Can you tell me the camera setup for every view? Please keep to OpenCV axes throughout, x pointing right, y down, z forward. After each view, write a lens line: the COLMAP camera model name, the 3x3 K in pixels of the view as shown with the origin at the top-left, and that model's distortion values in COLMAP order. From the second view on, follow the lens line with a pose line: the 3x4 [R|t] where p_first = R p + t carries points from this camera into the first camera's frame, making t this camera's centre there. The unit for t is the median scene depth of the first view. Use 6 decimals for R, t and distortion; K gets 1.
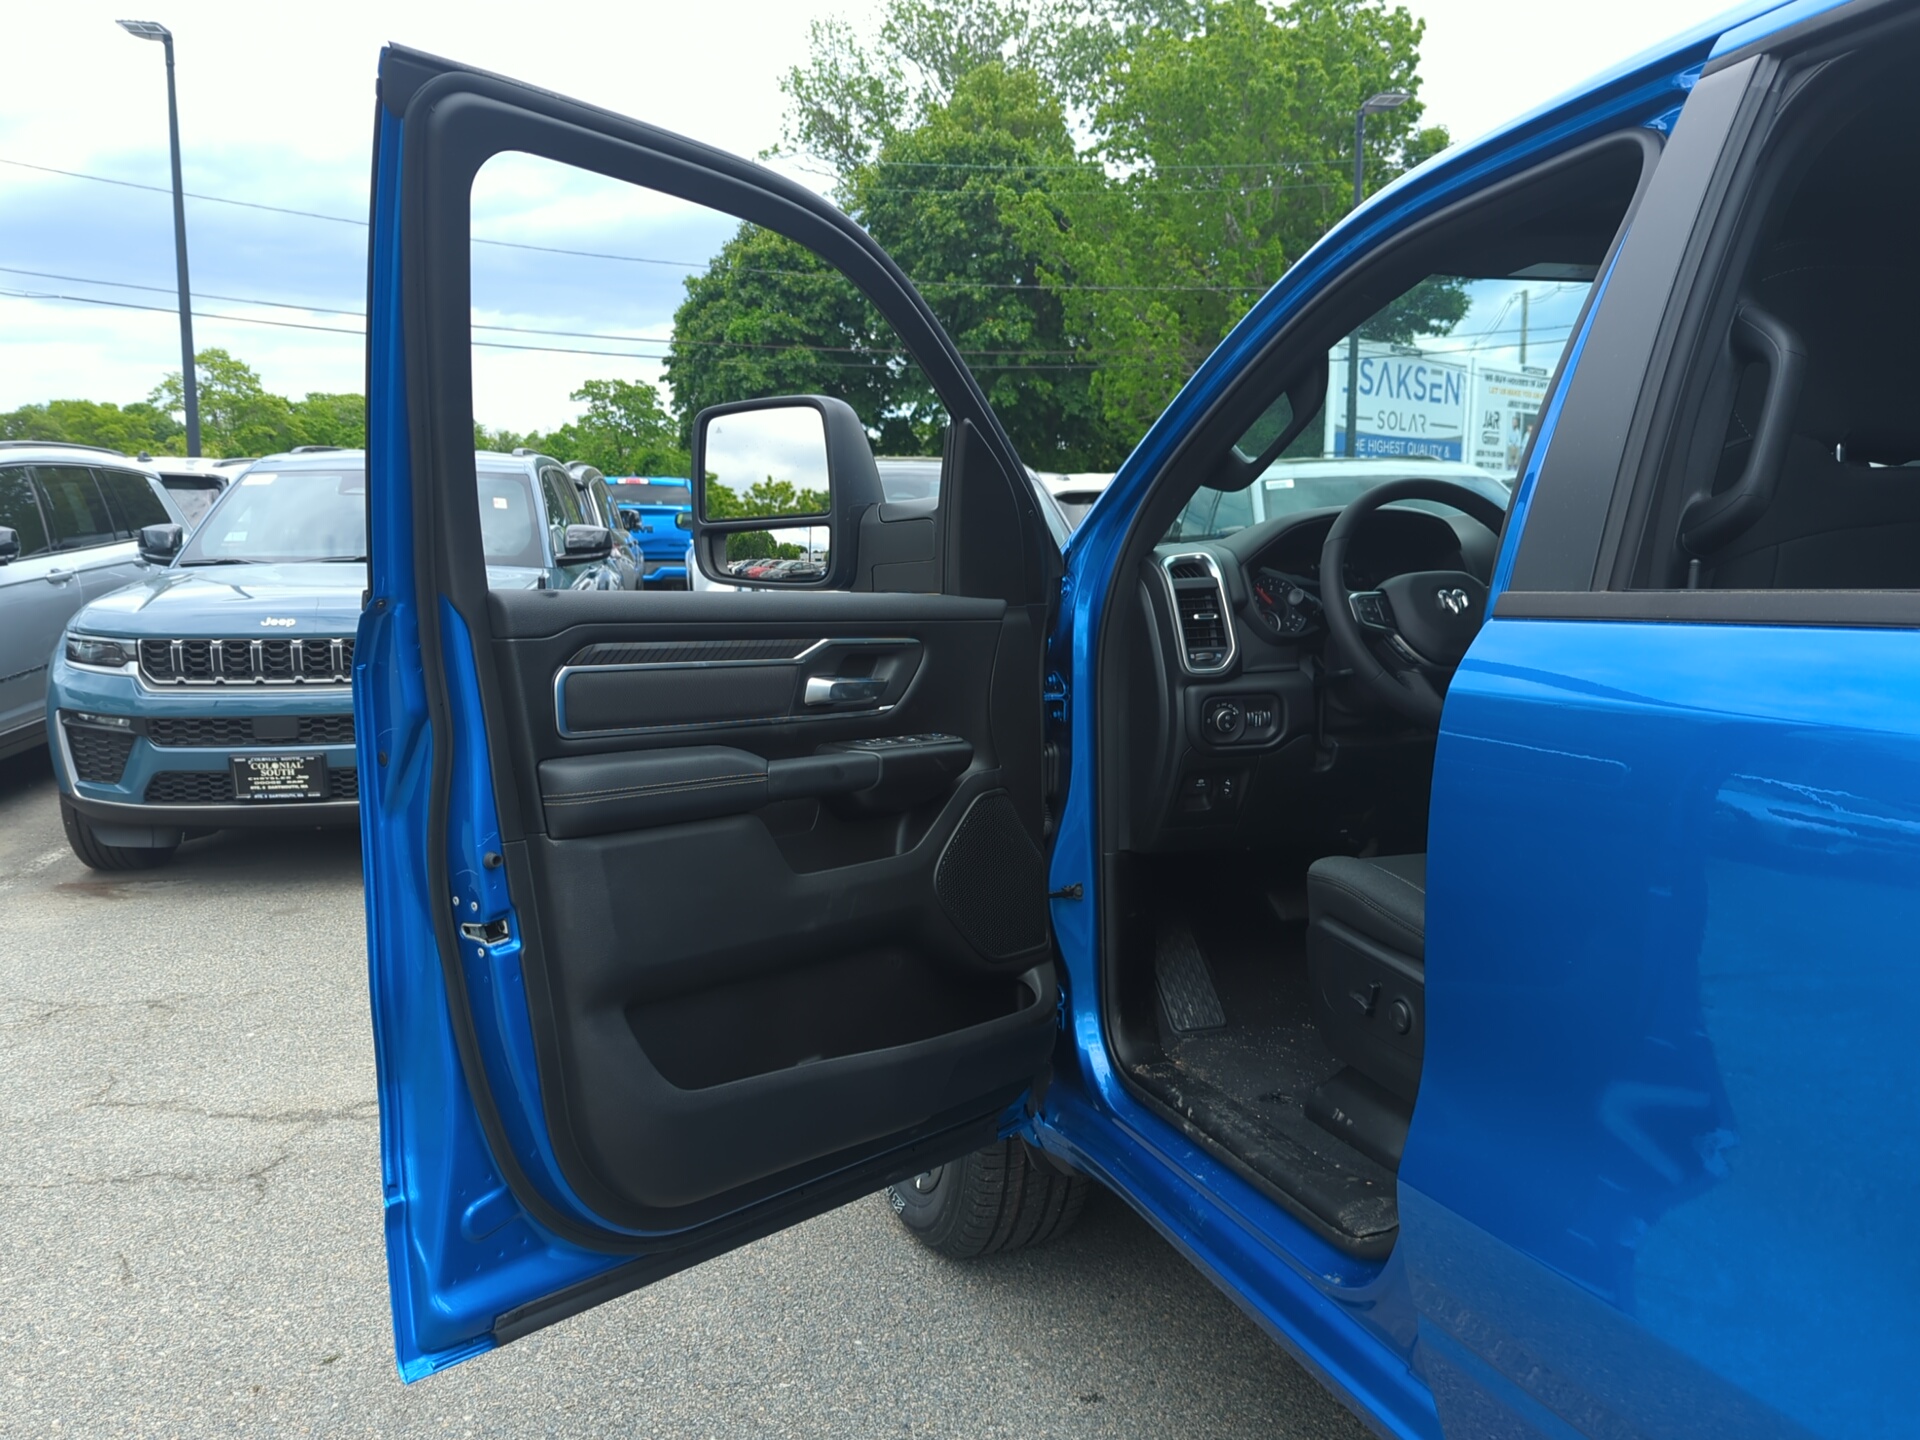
lens RADIAL K [[1566.2, 0, 962.9], [0, 1566.2, 713.5], [0, 0, 1]] dist [0.042994, -0.037534]
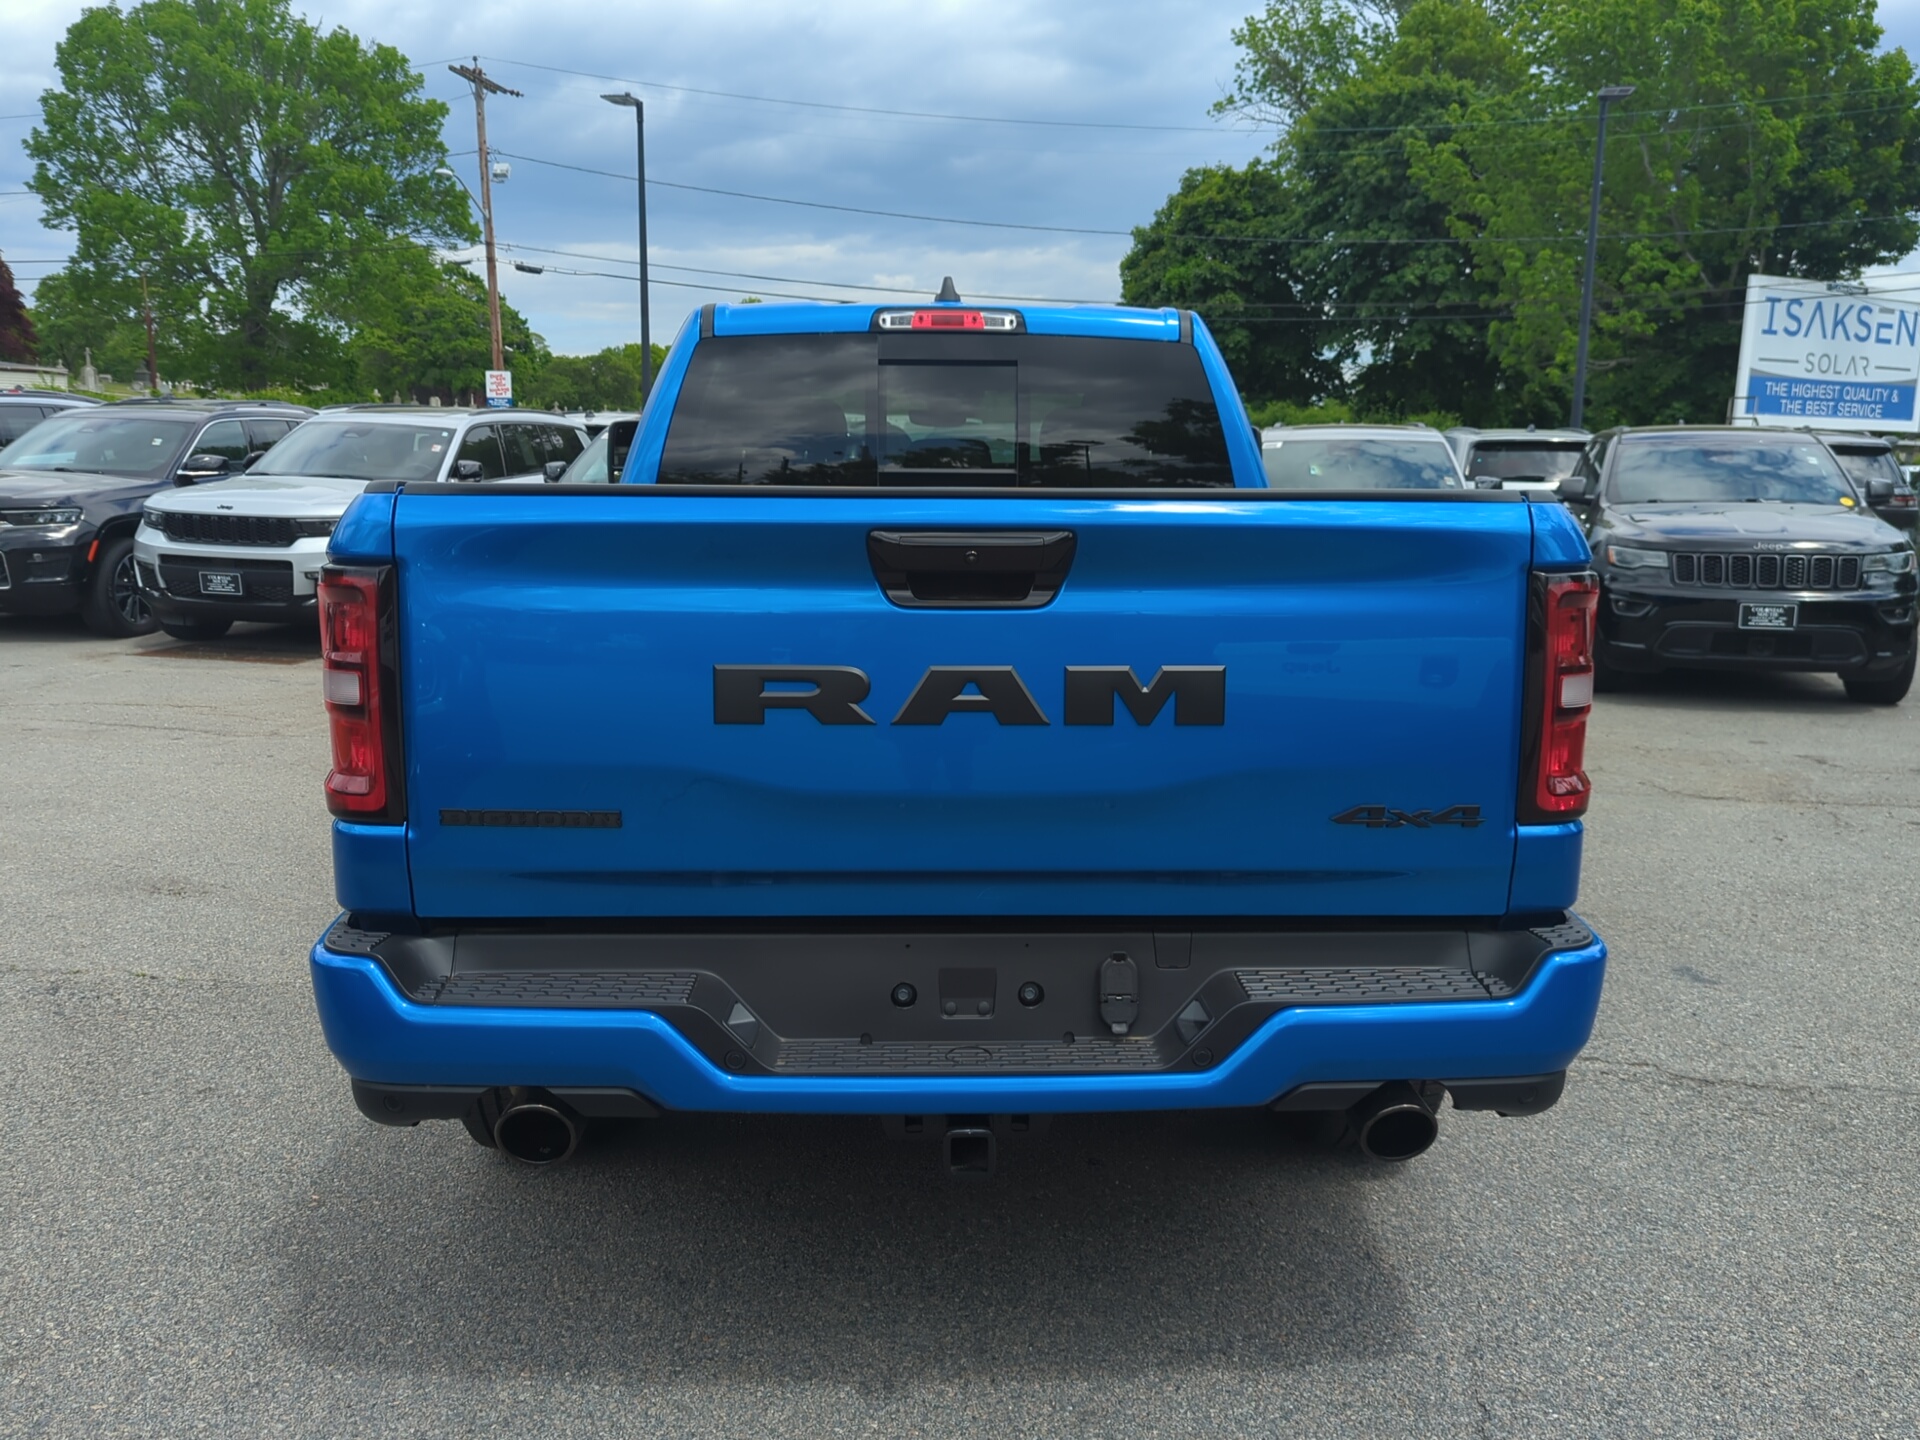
lens RADIAL K [[1566.2, 0, 985.1], [0, 1566.2, 721.7], [0, 0, 1]] dist [0.042994, -0.037534]
pose [[0.955510, 0.062704, -0.288216, 0.076574], [-0.049761, 0.997405, 0.052025, 0.007781], [0.290730, -0.035368, 0.956151, -0.083721]]
